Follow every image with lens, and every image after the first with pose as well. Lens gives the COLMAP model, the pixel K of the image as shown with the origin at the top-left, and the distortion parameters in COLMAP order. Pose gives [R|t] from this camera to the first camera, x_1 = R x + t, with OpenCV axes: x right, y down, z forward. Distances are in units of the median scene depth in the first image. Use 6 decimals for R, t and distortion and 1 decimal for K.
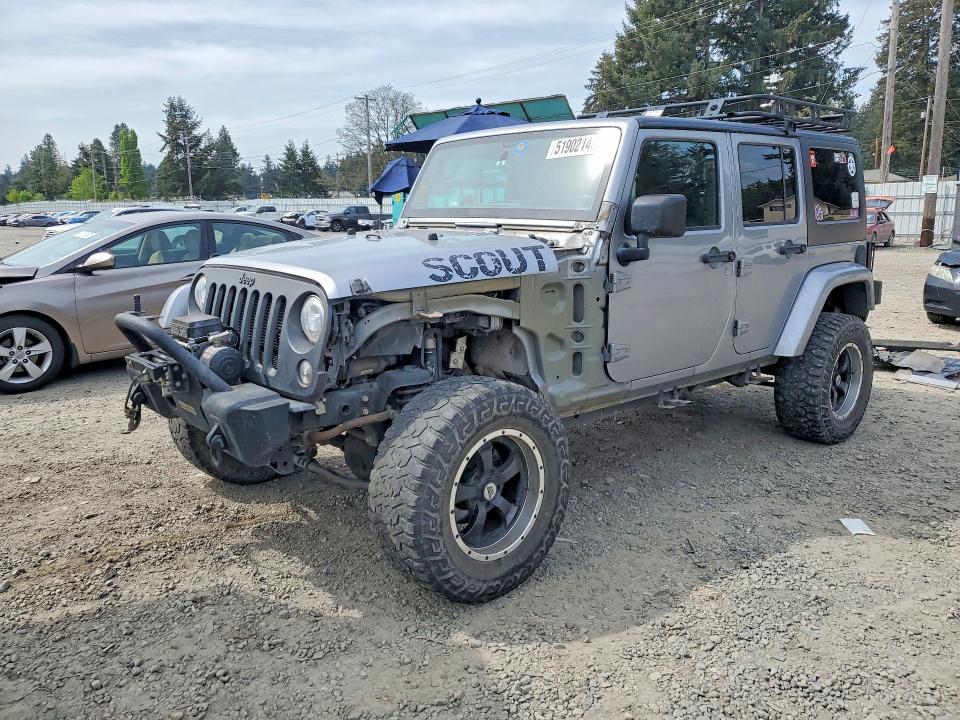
lens RADIAL K [[751.3, 0, 478.7], [0, 751.3, 345.3], [0, 0, 1]] dist [0.022727, 0.000243]
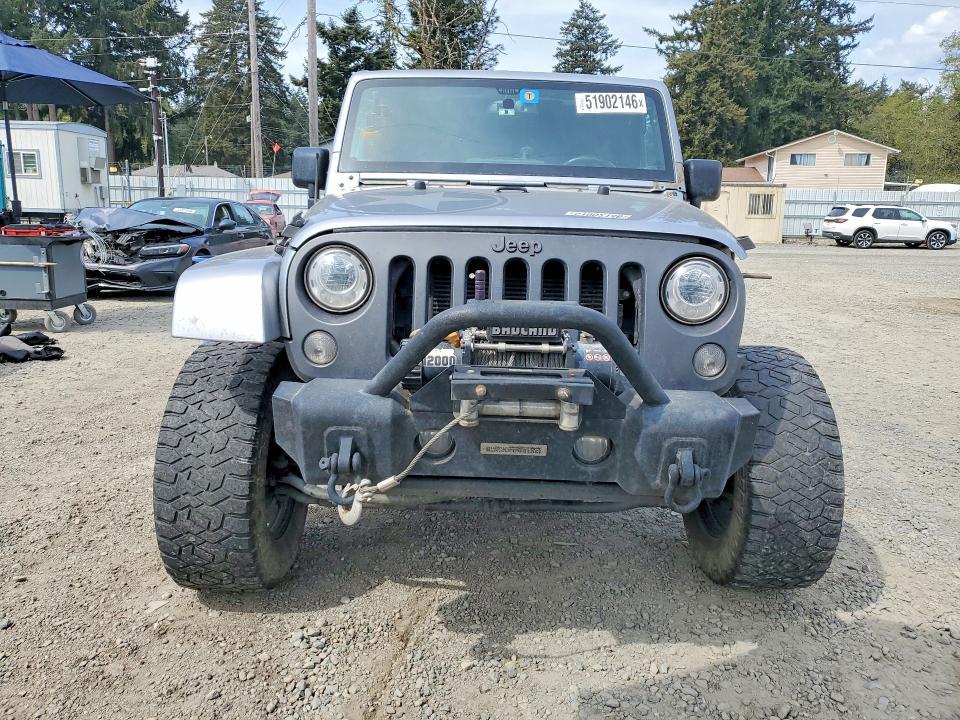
lens RADIAL K [[751.3, 0, 478.7], [0, 751.3, 345.3], [0, 0, 1]] dist [0.022727, 0.000243]
pose [[0.667817, -0.113168, 0.735672, -0.665911], [0.107608, 0.992670, 0.055020, -0.030634], [-0.736506, 0.042421, 0.675099, 0.468505]]
